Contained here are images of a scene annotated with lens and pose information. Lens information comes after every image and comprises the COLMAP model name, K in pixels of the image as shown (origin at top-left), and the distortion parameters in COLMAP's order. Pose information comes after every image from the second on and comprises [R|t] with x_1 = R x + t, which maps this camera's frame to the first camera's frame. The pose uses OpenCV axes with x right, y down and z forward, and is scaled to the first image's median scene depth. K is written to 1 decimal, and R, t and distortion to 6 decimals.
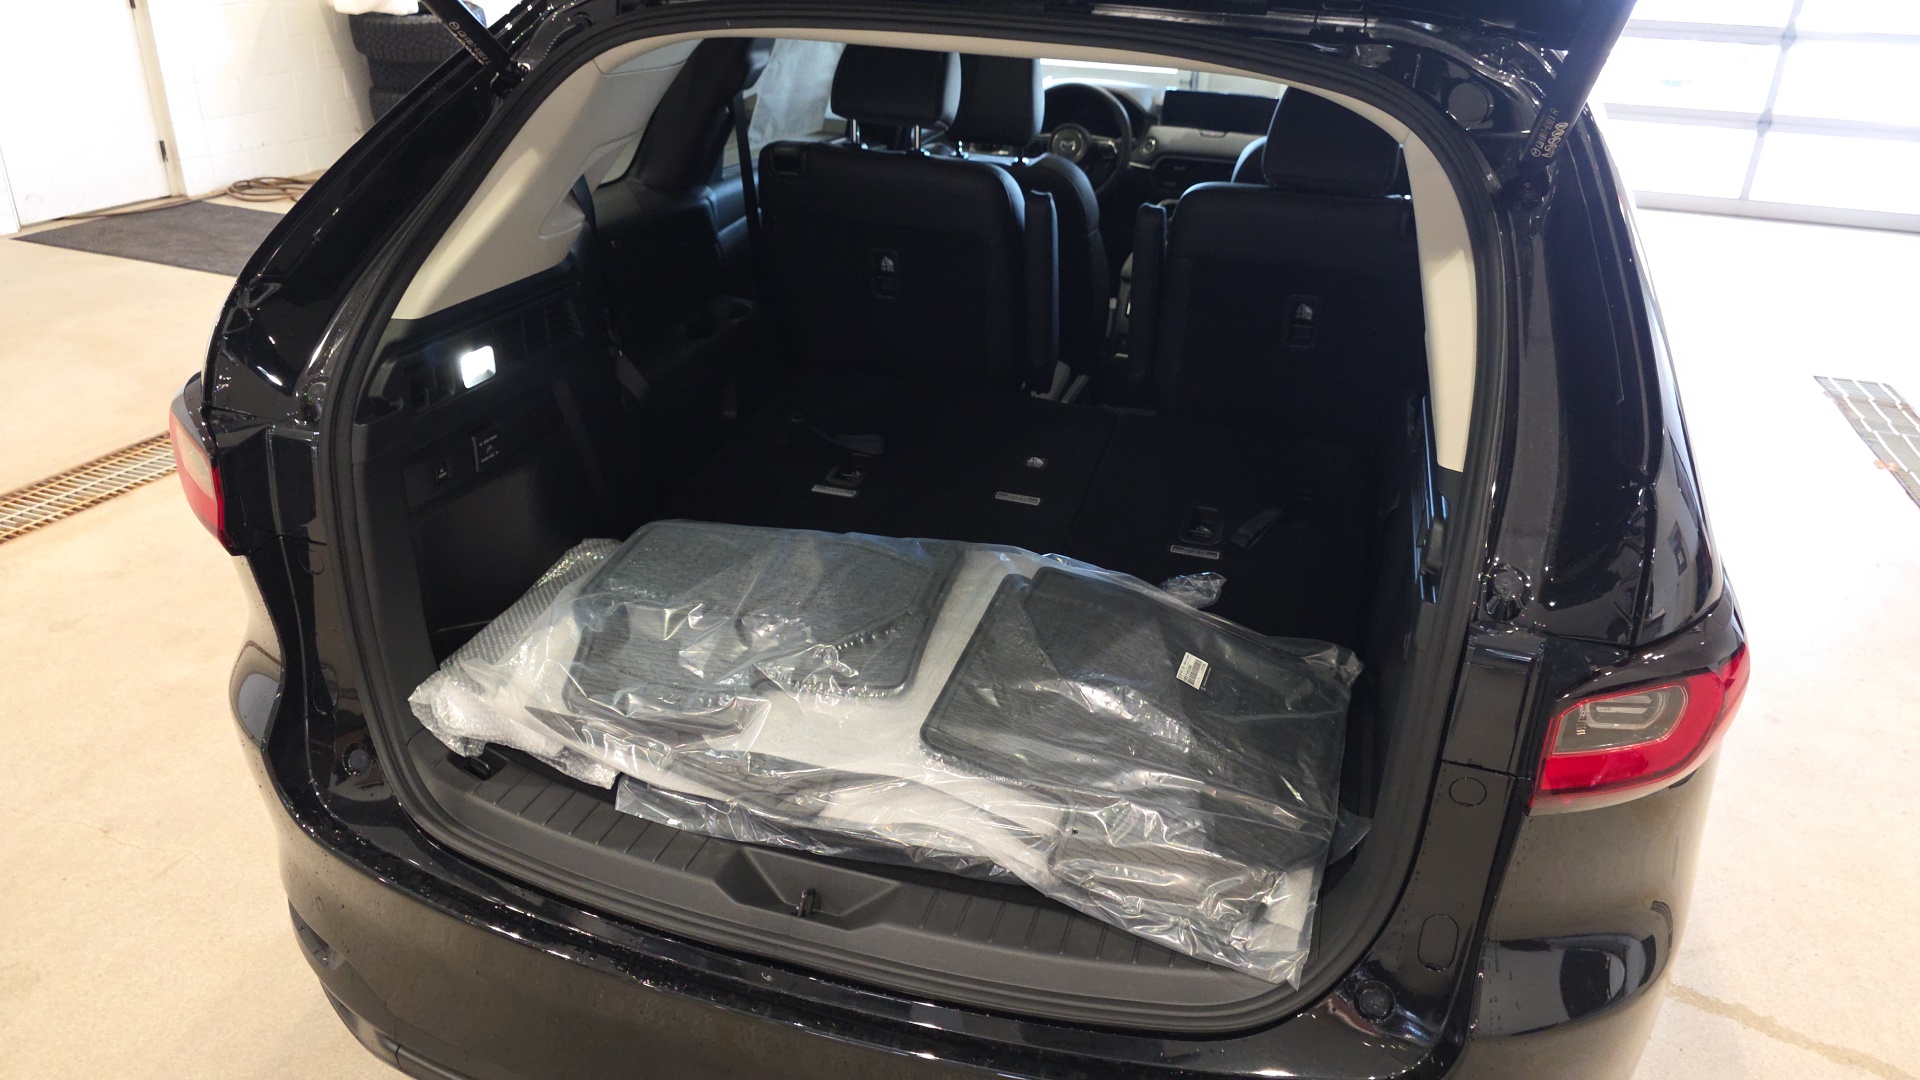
lens RADIAL K [[1392.5, 0, 909.7], [0, 1392.5, 541.7], [0, 0, 1]] dist [0.105688, -0.119692]
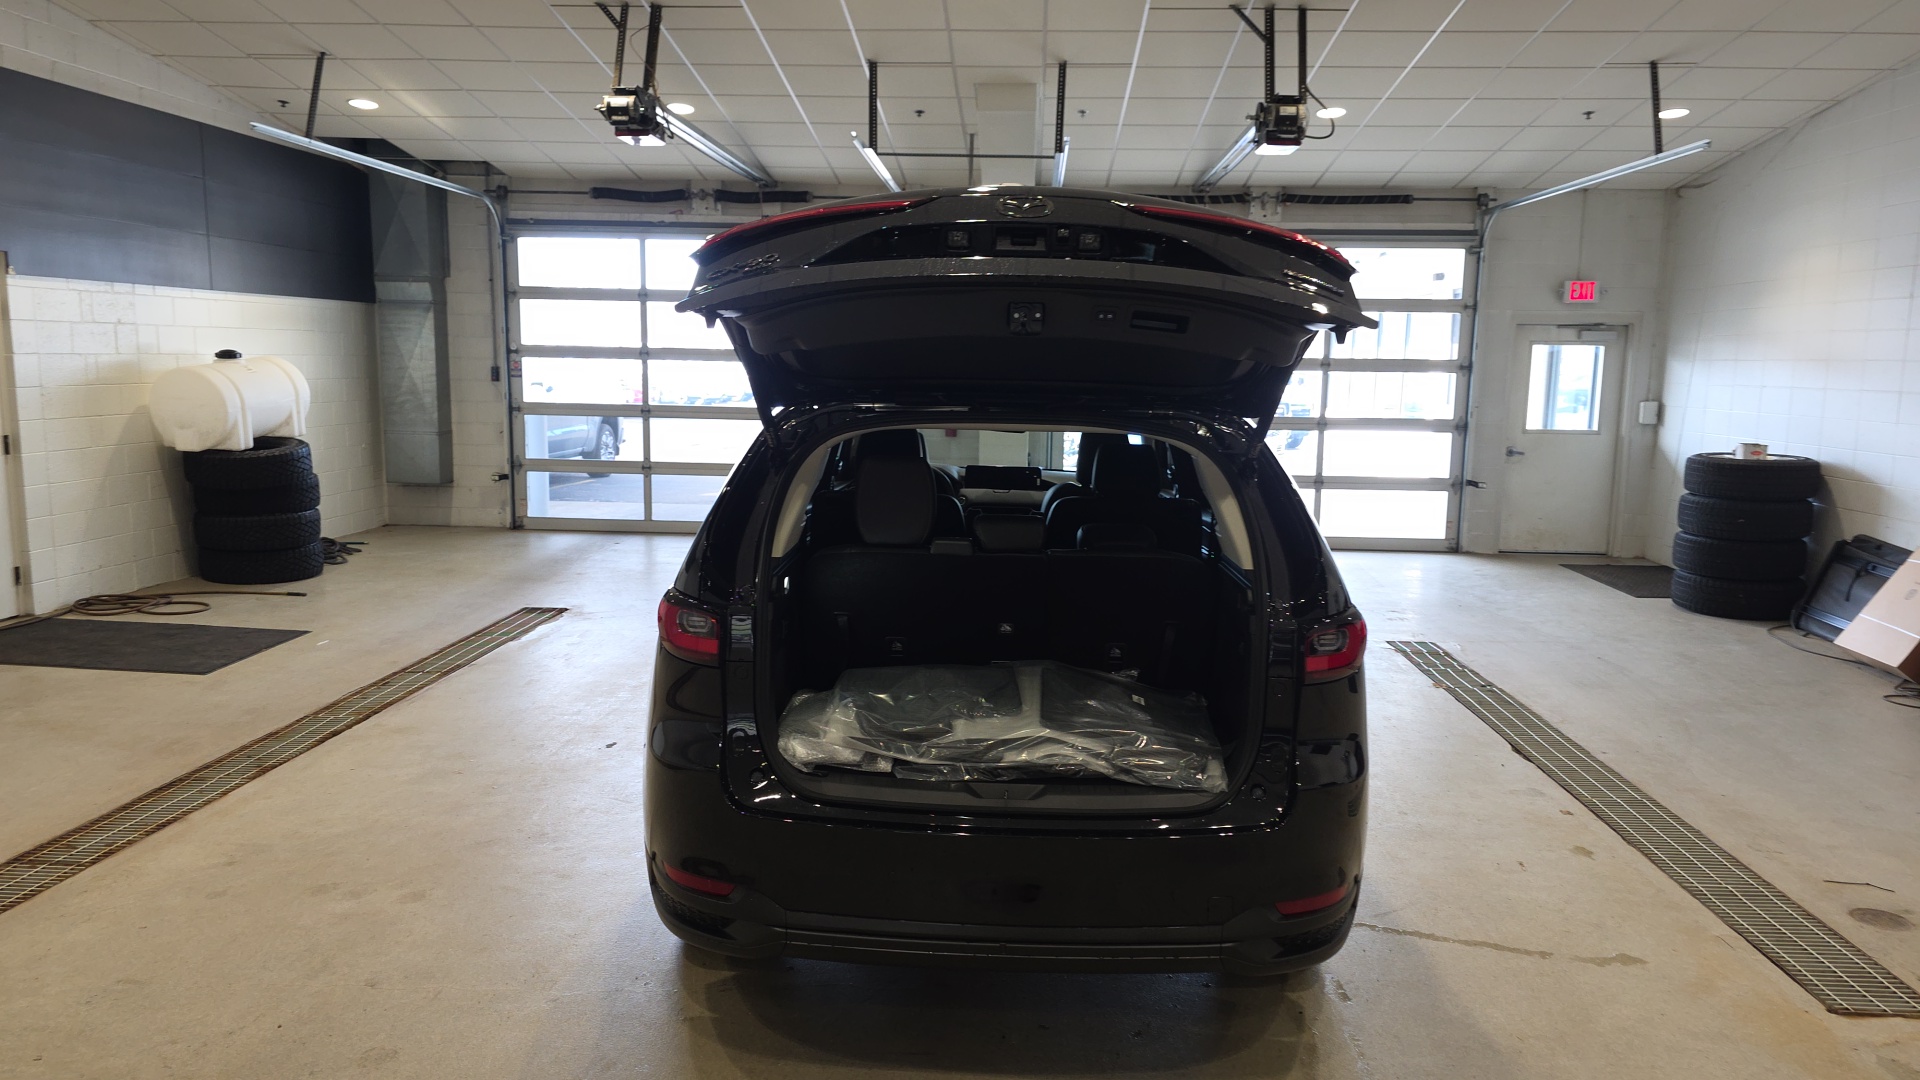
lens RADIAL K [[1392.5, 0, 909.7], [0, 1392.5, 541.7], [0, 0, 1]] dist [0.105688, -0.119692]
pose [[0.969288, -0.057841, 0.239031, -0.229692], [0.121483, 0.957697, -0.260879, 0.137016], [-0.213830, 0.281905, 0.935311, -0.354137]]
